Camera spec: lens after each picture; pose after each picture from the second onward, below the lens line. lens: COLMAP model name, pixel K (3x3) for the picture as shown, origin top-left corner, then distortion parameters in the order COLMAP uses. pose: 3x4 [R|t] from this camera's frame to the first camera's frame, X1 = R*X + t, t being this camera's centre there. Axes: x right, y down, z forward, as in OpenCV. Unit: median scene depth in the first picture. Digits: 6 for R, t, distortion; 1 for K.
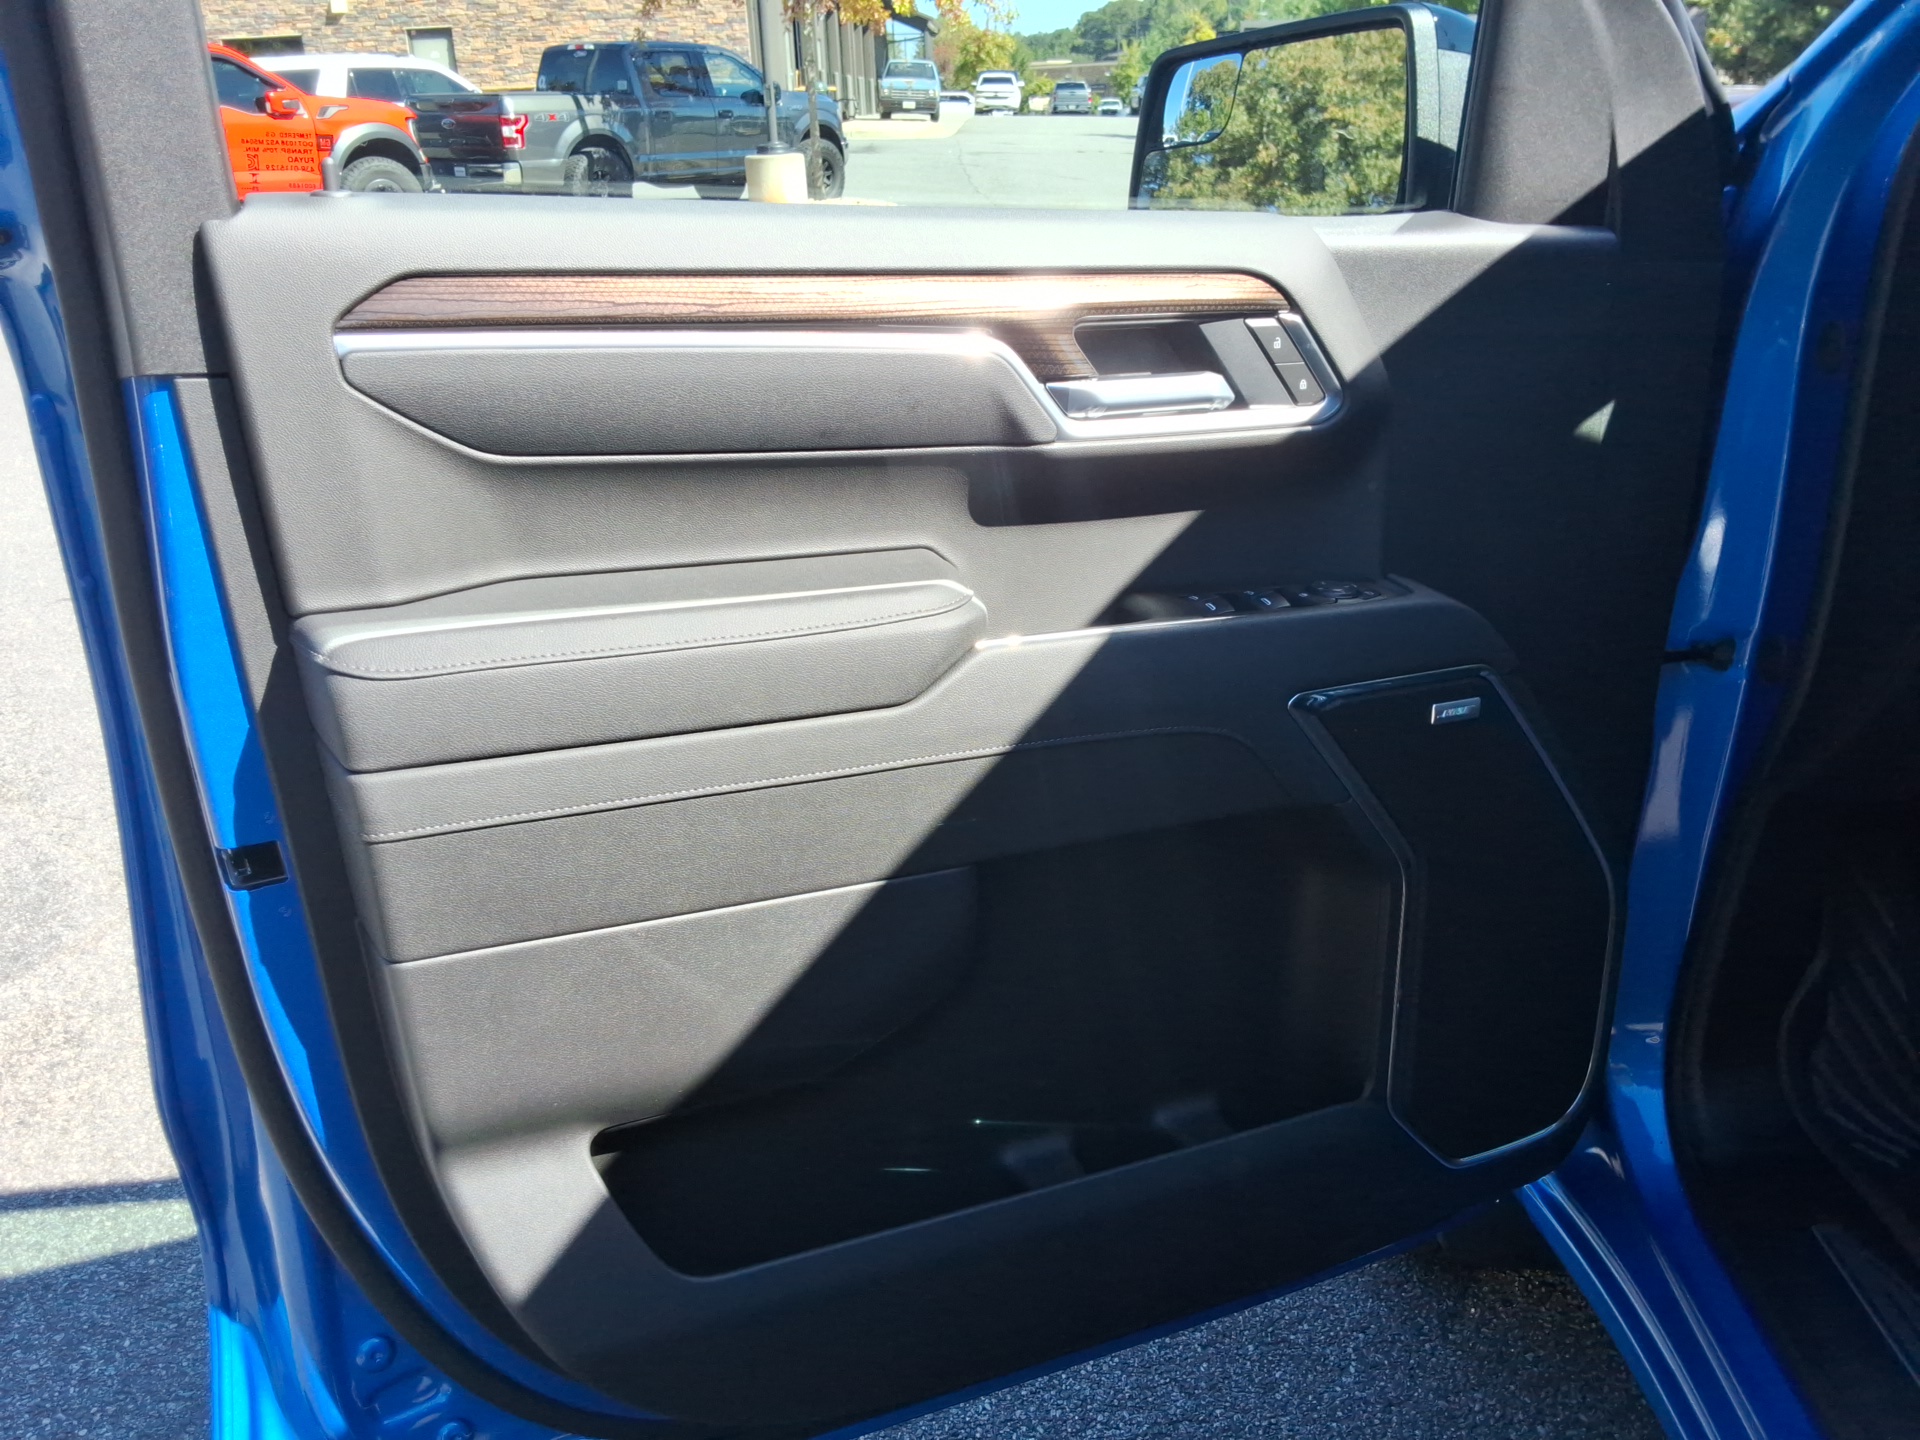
lens RADIAL K [[1541.6, 0, 997.8], [0, 1541.6, 721.9], [0, 0, 1]] dist [0.092477, -0.158193]
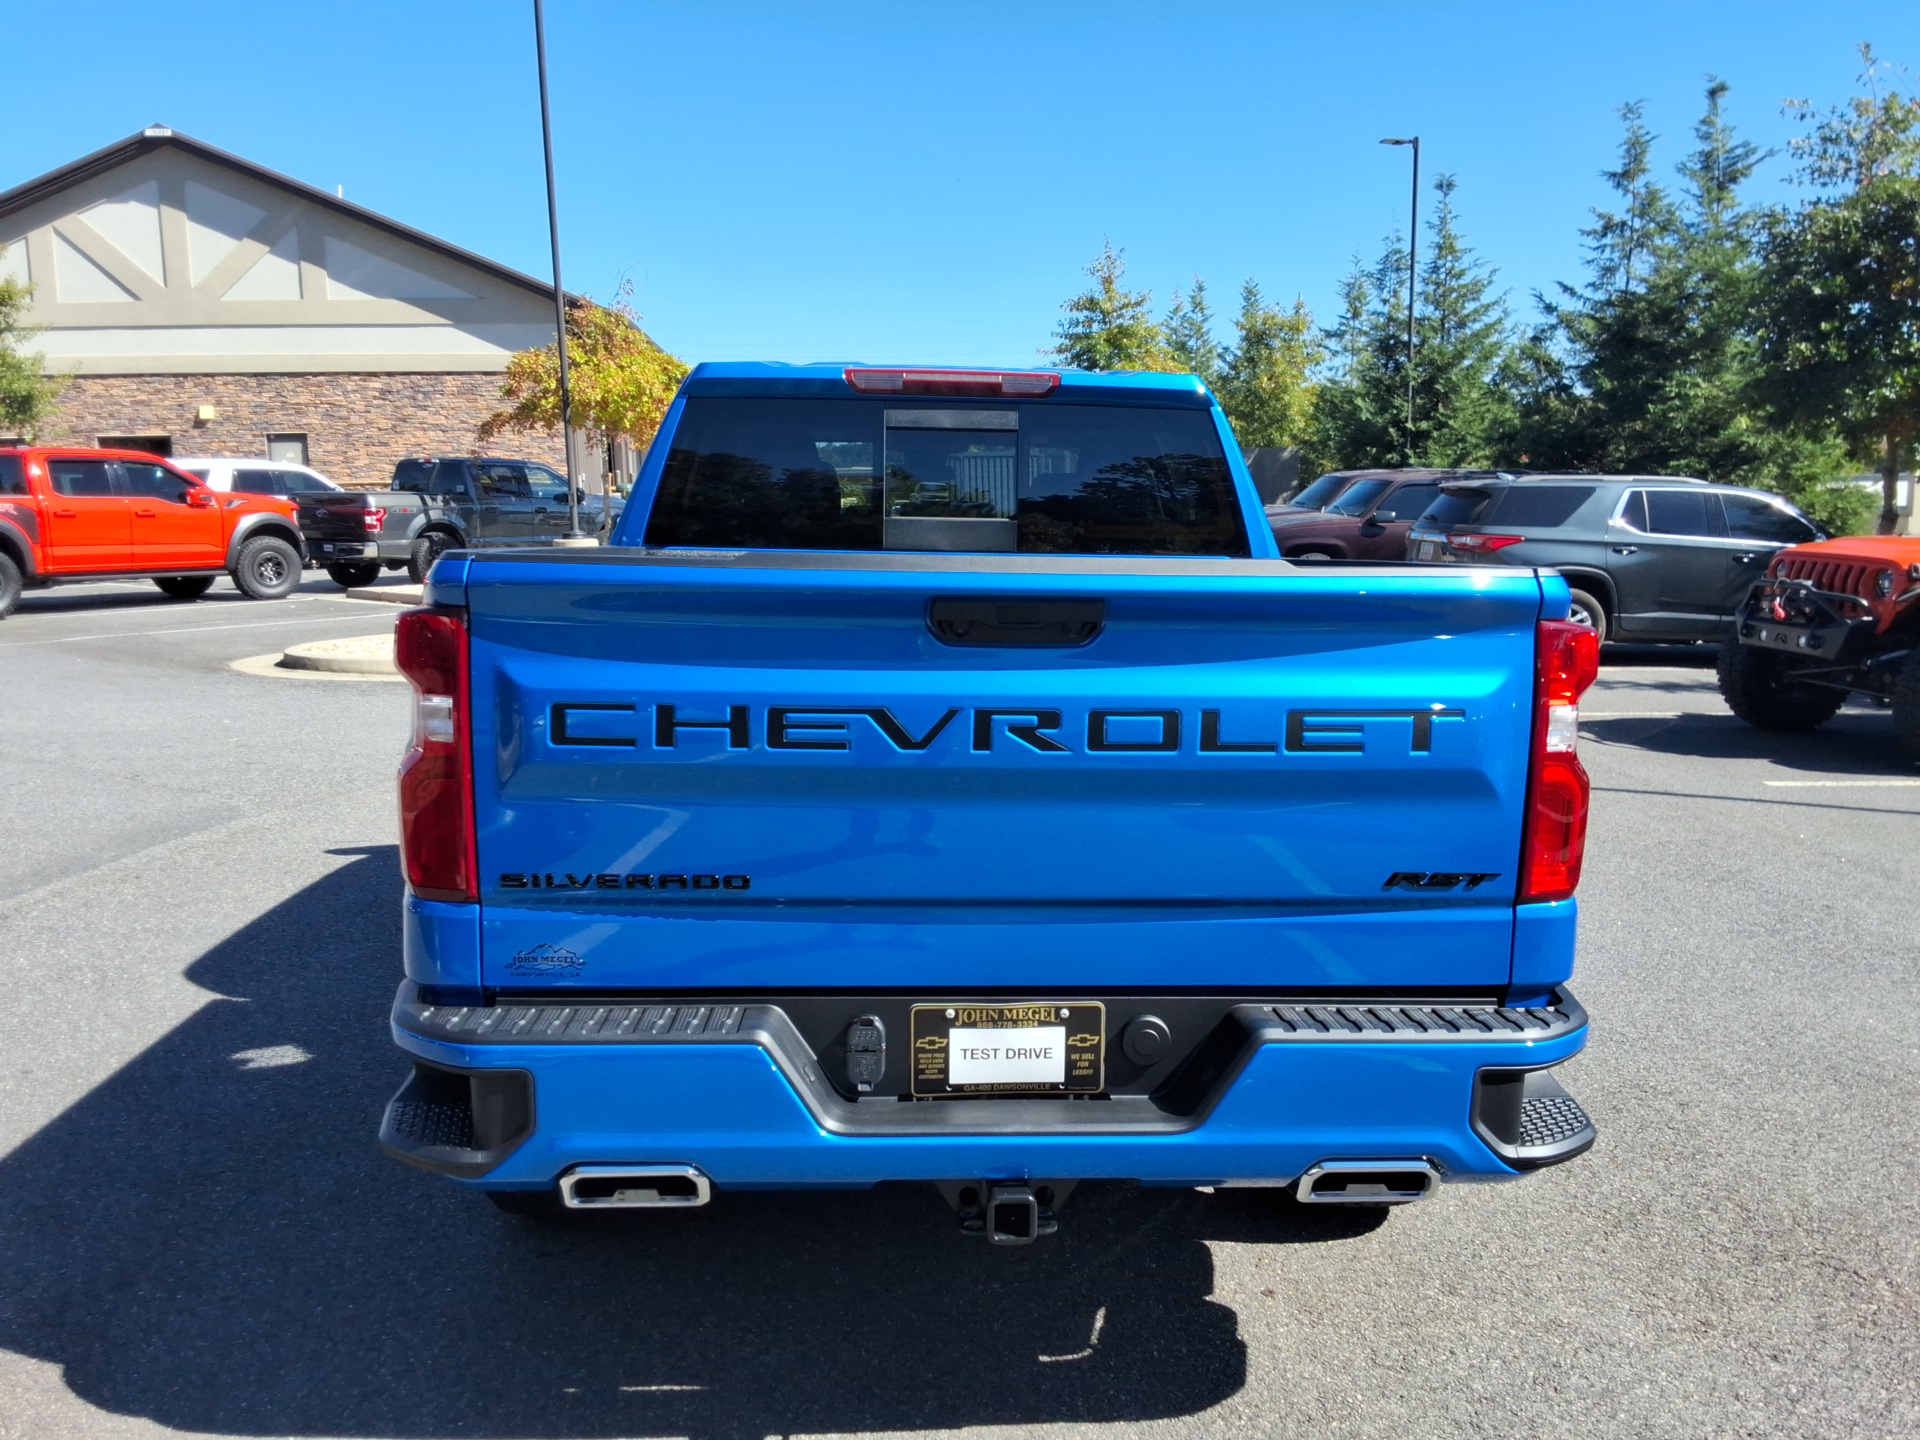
lens RADIAL K [[1541.6, 0, 960.3], [0, 1541.6, 740.2], [0, 0, 1]] dist [0.092477, -0.158193]
pose [[0.995404, 0.002598, 0.095733, 0.051251], [0.018756, 0.974985, -0.221480, 0.091723], [-0.093913, 0.222257, 0.970455, -0.249204]]
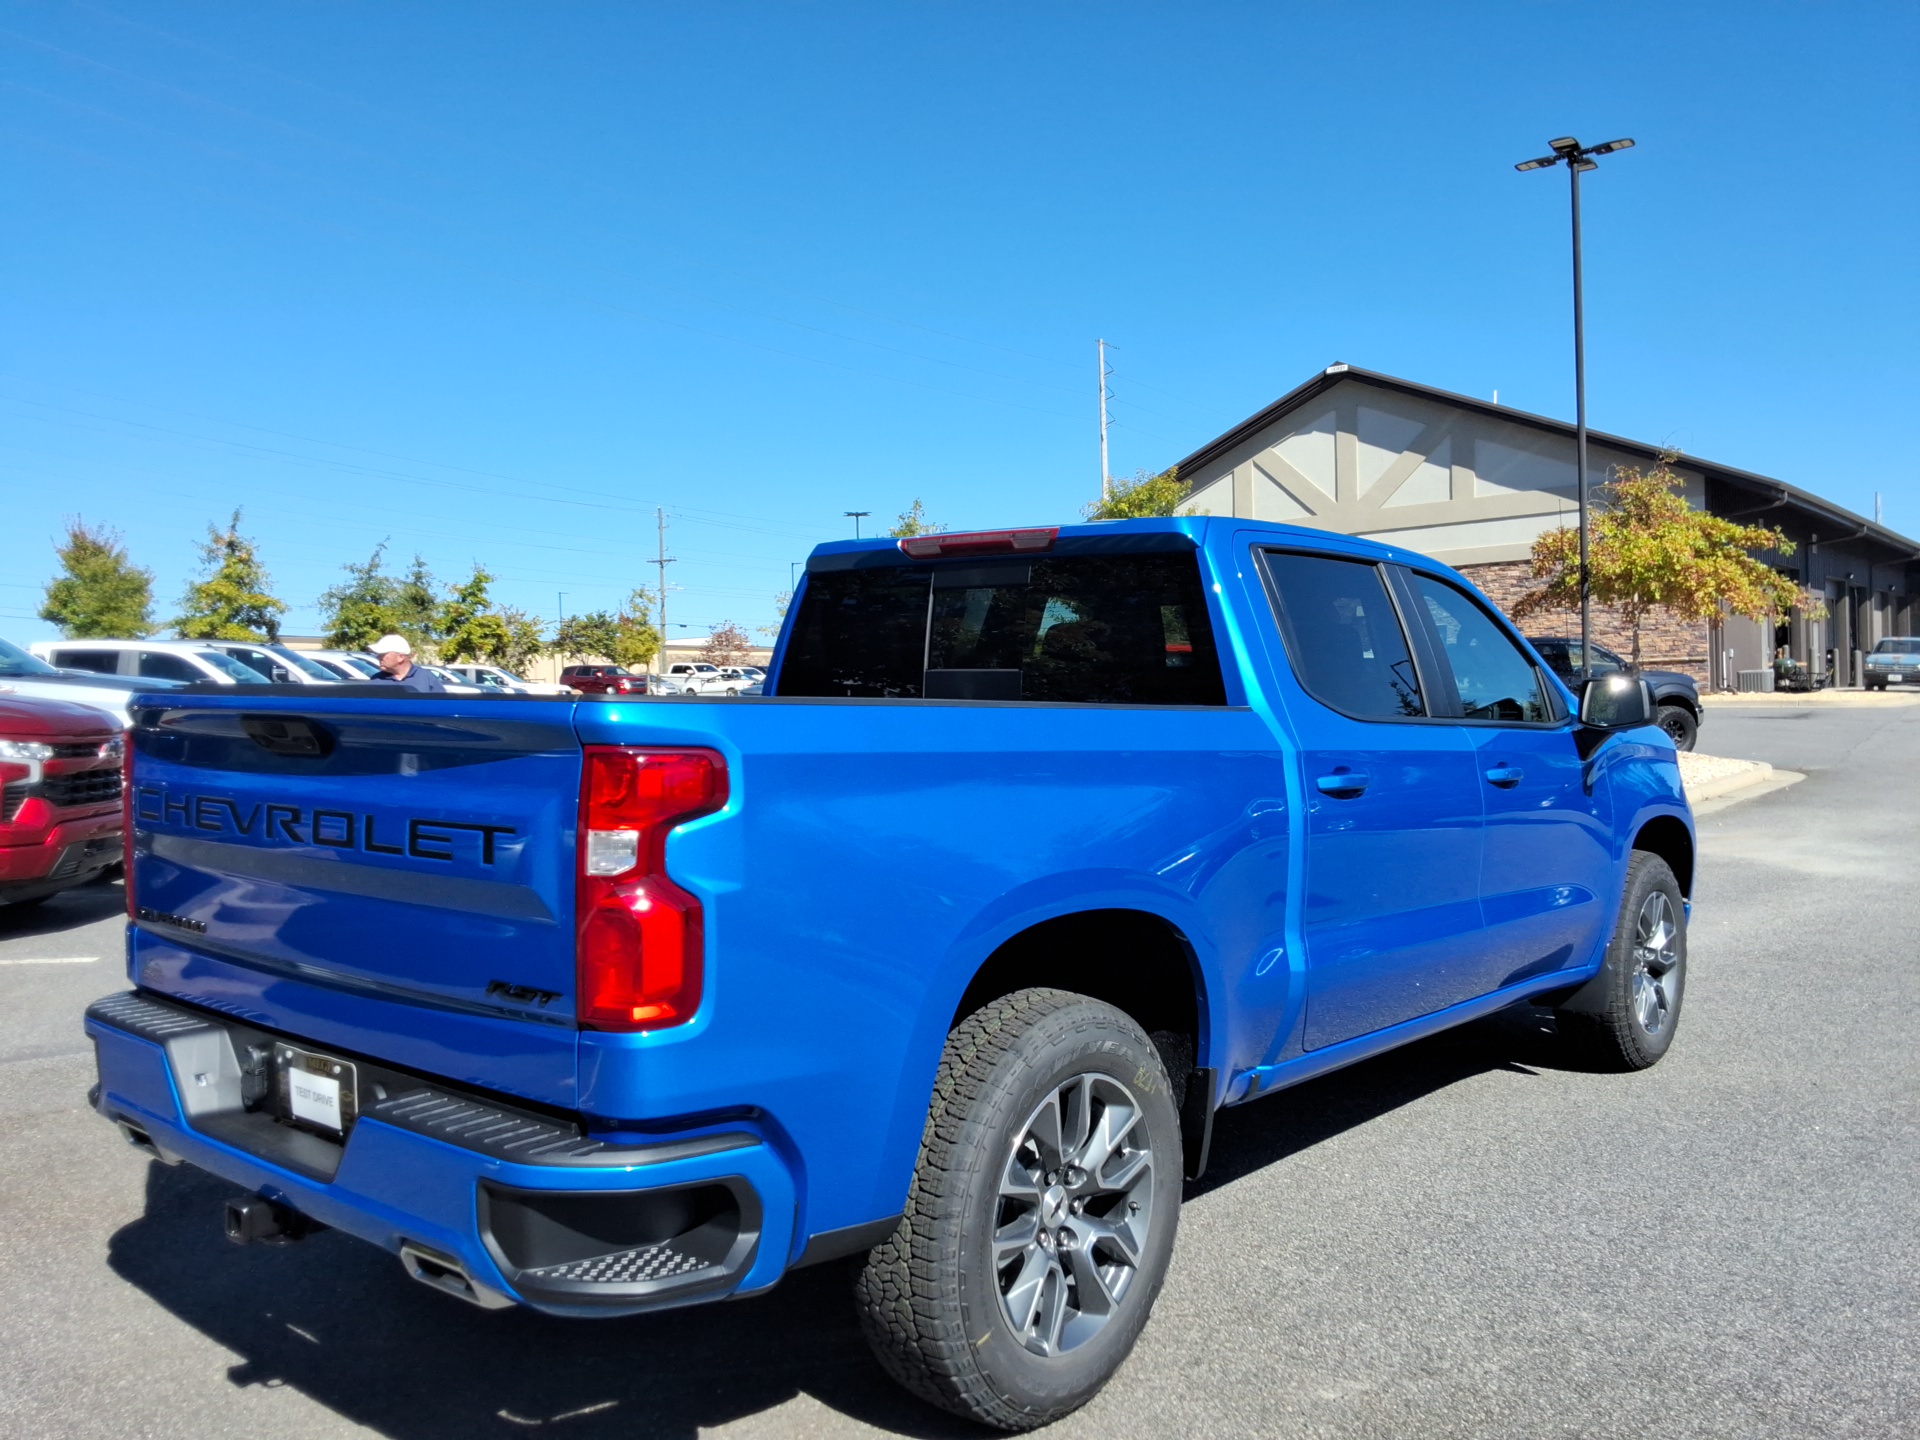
lens RADIAL K [[1541.6, 0, 974.9], [0, 1541.6, 733.7], [0, 0, 1]] dist [0.092477, -0.158193]
pose [[0.791650, 0.017025, -0.610737, 0.199463], [-0.220249, 0.940354, -0.259278, 0.081575], [0.569895, 0.339772, 0.748181, -0.214756]]
